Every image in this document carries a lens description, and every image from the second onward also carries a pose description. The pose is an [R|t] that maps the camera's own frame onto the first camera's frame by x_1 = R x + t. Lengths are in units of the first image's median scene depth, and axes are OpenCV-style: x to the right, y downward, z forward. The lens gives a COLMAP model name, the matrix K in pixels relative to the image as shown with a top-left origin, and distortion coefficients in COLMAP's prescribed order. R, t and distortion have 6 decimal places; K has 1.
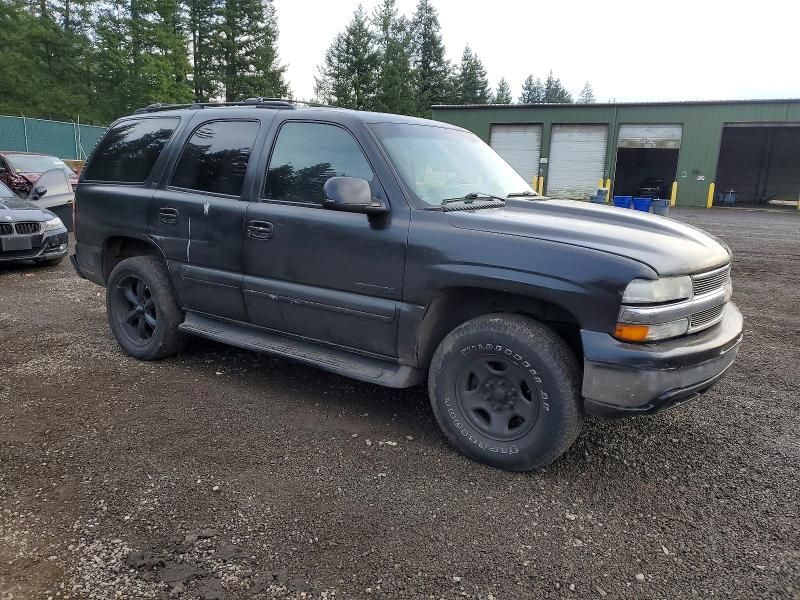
lens RADIAL K [[629.8, 0, 400.0], [0, 629.8, 300.0], [0, 0, 1]] dist [0.048060, -0.003647]
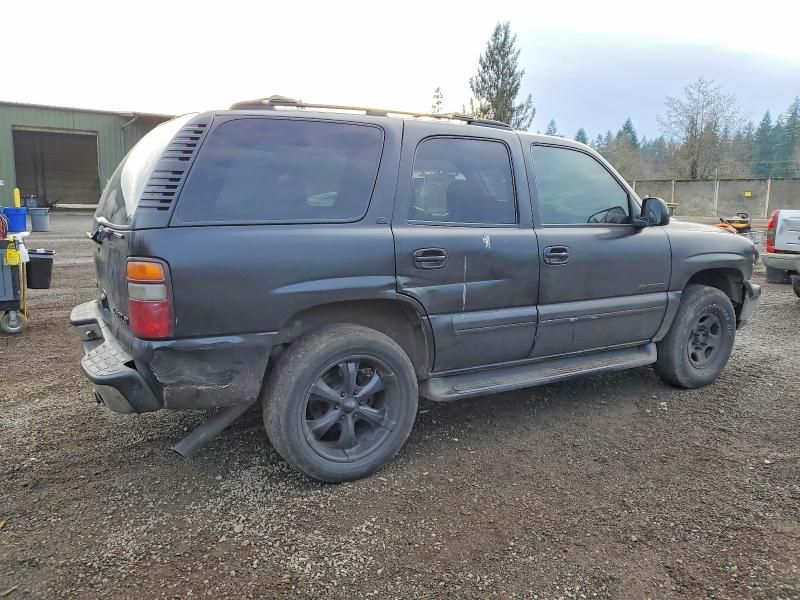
lens RADIAL K [[629.8, 0, 400.0], [0, 629.8, 300.0], [0, 0, 1]] dist [0.048060, -0.003647]
pose [[0.404784, -0.182526, 0.896010, -1.115803], [0.185553, 0.975885, 0.114971, -0.186754], [-0.895388, 0.119719, 0.428891, 0.753424]]
